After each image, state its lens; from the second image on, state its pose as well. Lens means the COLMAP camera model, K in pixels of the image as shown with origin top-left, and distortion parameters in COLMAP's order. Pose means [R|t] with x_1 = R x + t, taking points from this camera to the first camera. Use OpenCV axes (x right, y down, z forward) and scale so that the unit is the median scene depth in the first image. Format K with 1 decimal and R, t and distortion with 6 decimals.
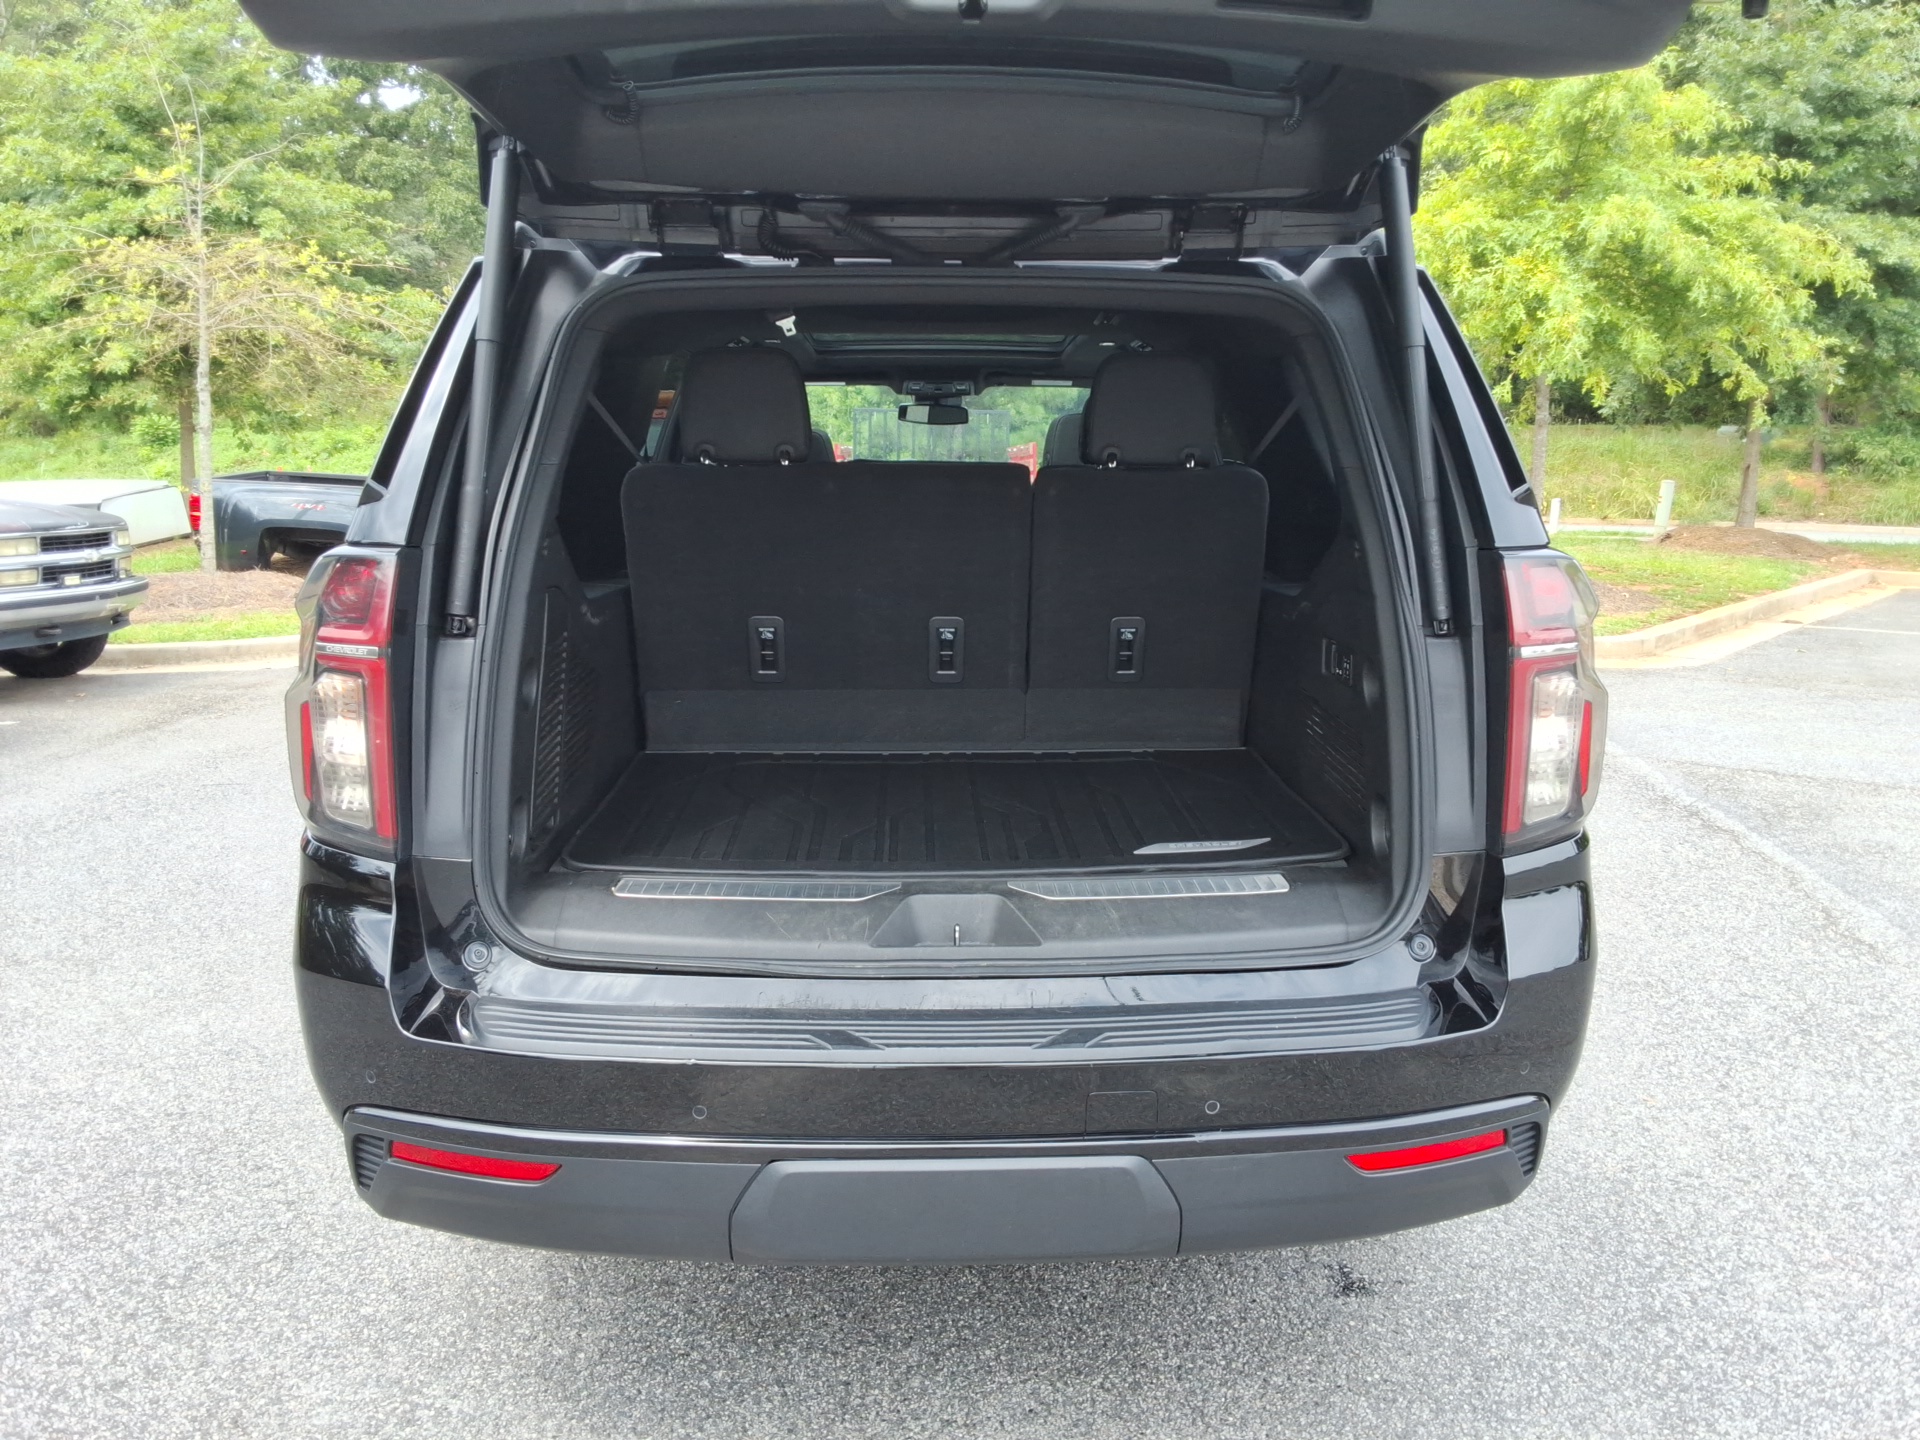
lens RADIAL K [[1548.0, 0, 979.4], [0, 1548.0, 696.0], [0, 0, 1]] dist [0.096523, -0.156497]
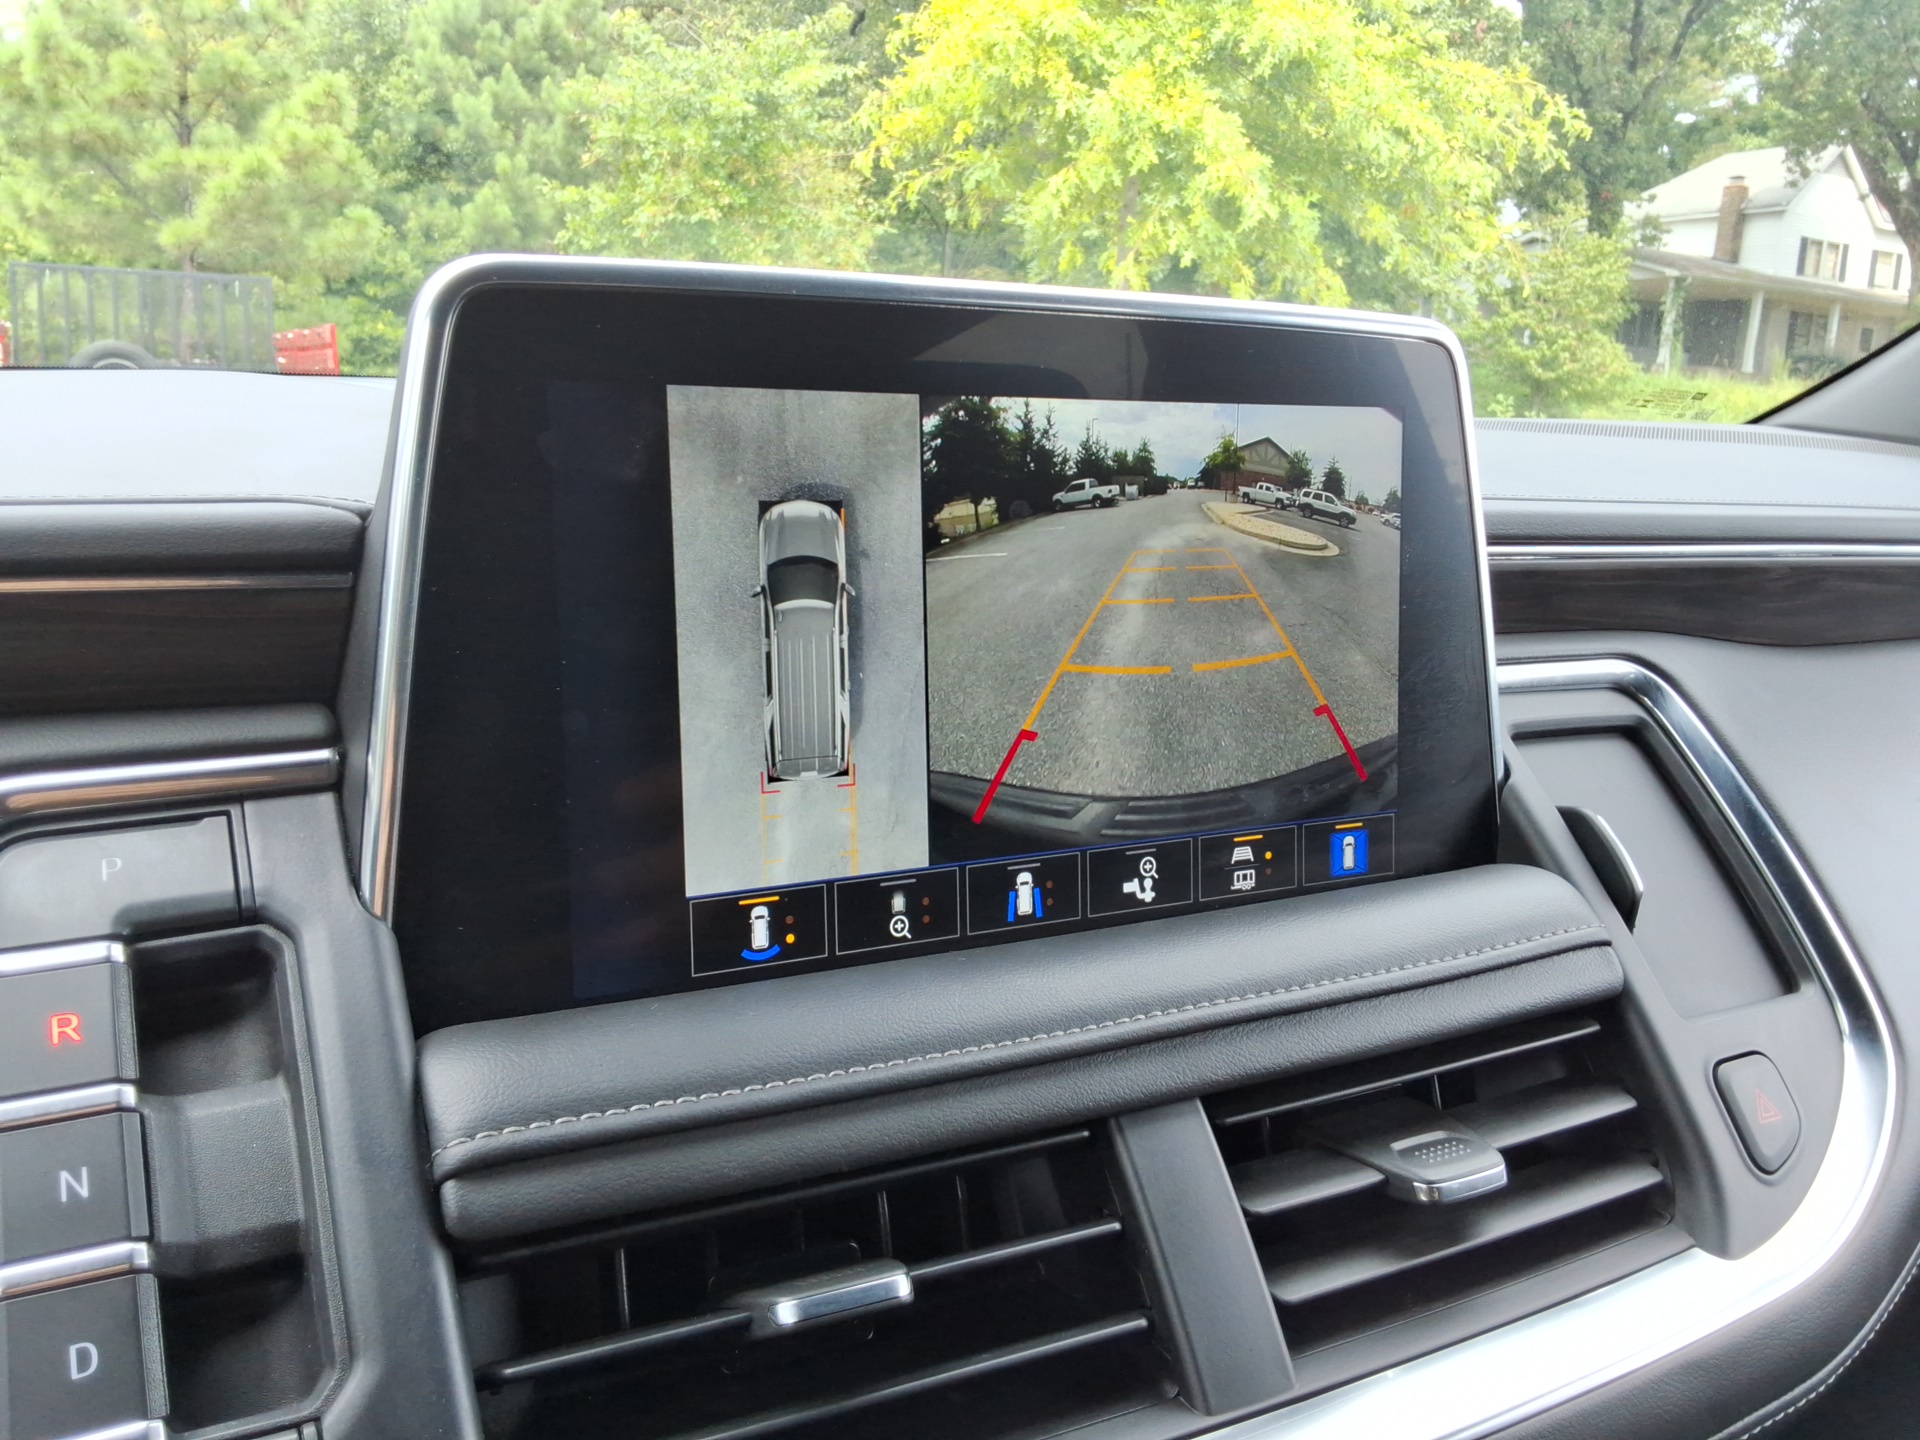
lens RADIAL K [[1548.0, 0, 993.5], [0, 1548.0, 708.1], [0, 0, 1]] dist [0.096523, -0.156497]
pose [[0.894801, -0.061433, 0.442219, -0.031499], [0.035096, 0.997102, 0.067503, -0.069775], [-0.445085, -0.044881, 0.894363, 0.514845]]
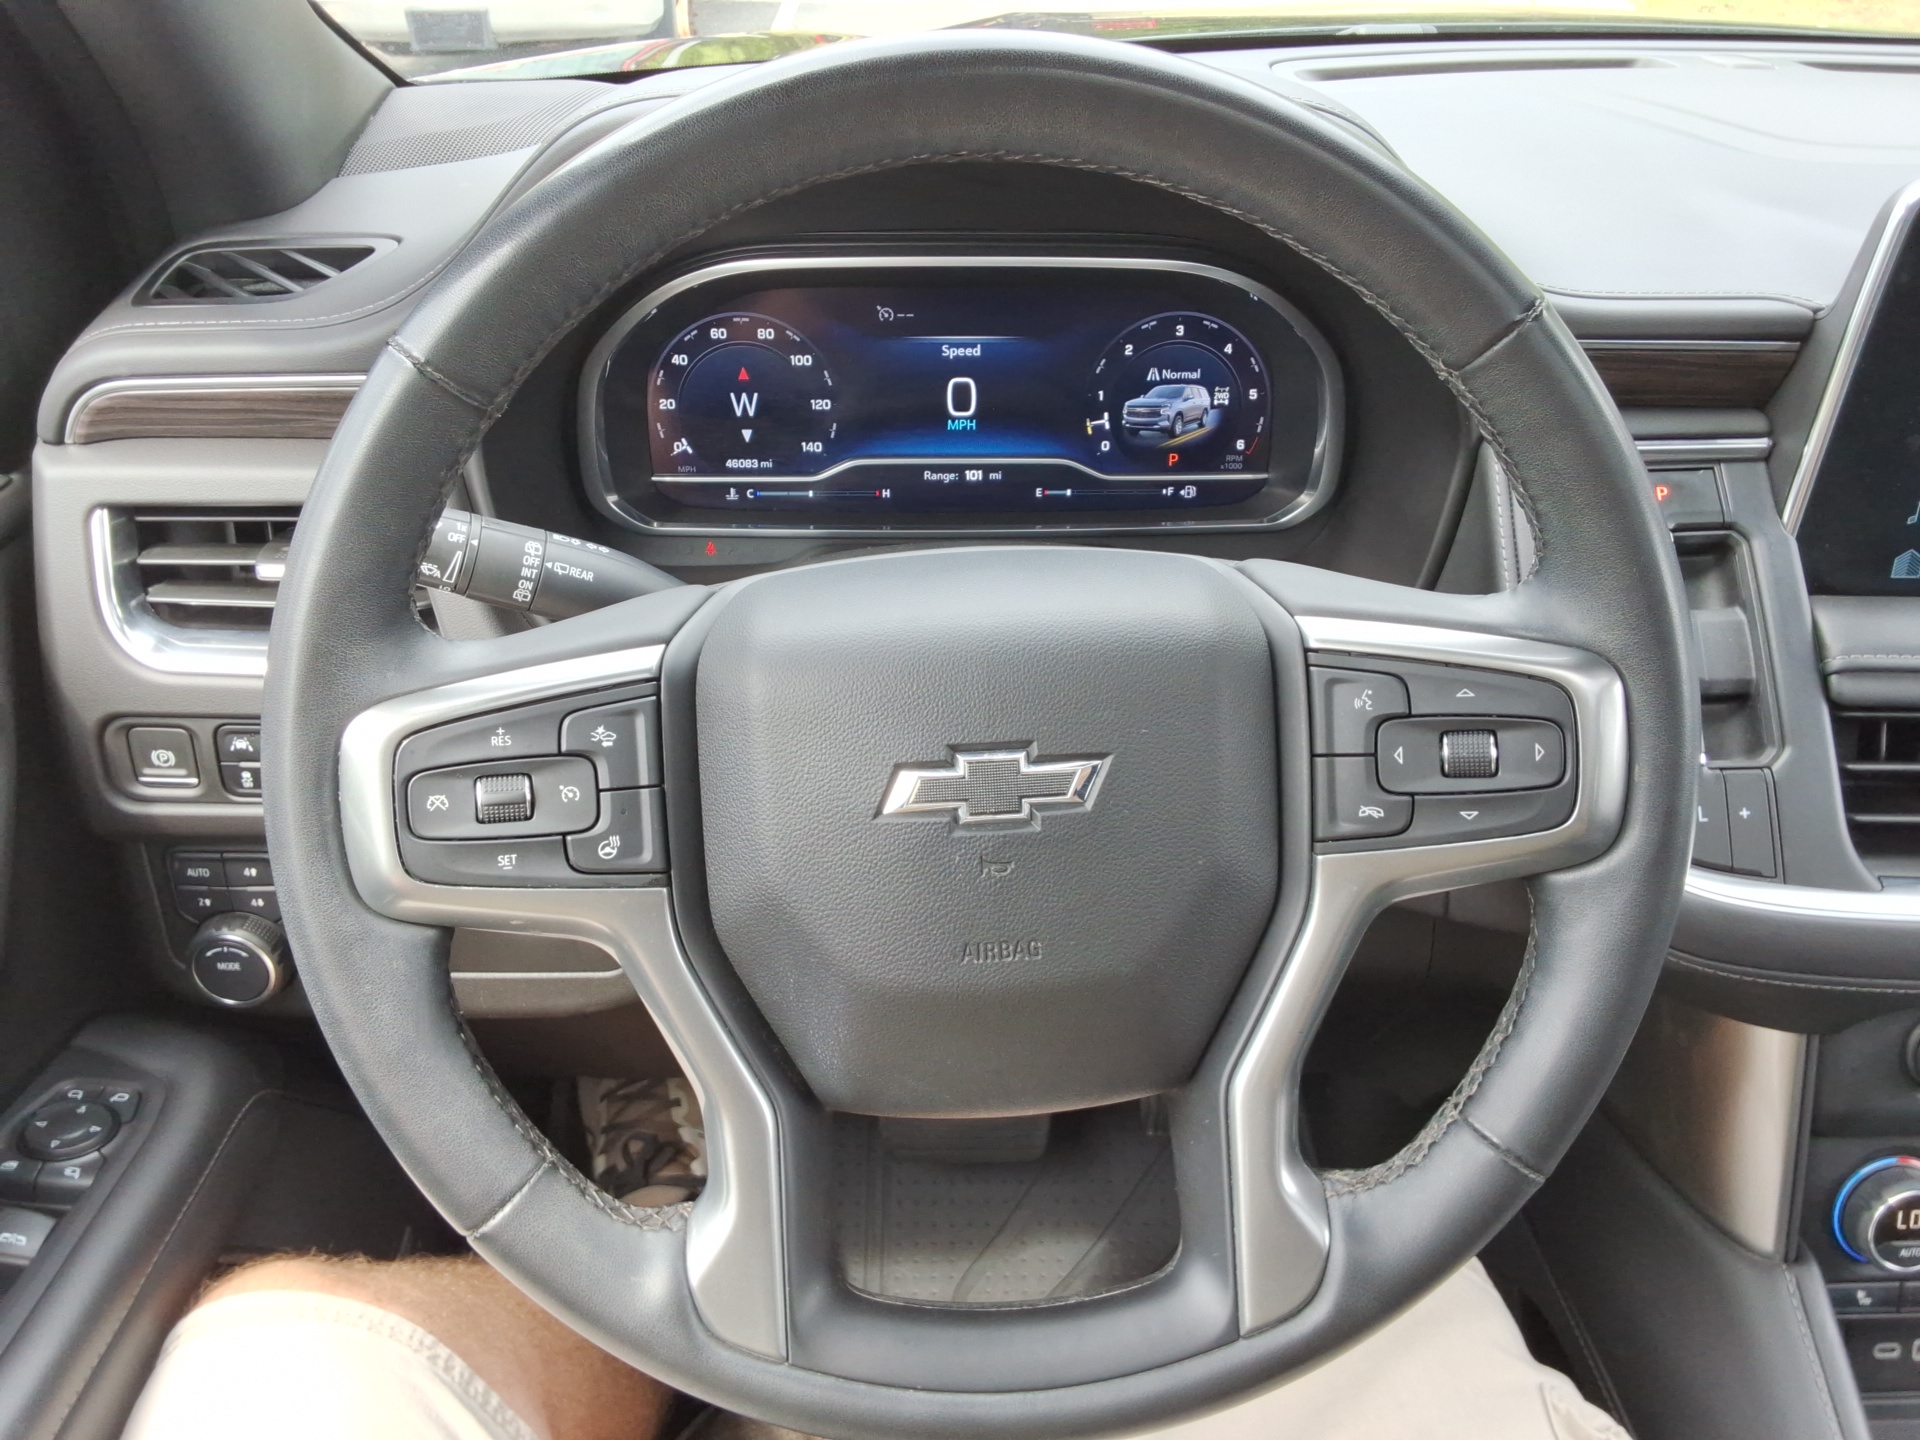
lens RADIAL K [[1548.0, 0, 973.4], [0, 1548.0, 709.2], [0, 0, 1]] dist [0.096523, -0.156497]
pose [[0.999998, 0.001399, 0.001198, -0.057076], [-0.001751, 0.924254, 0.381775, -0.079481], [-0.000574, -0.381776, 0.924255, 0.492646]]
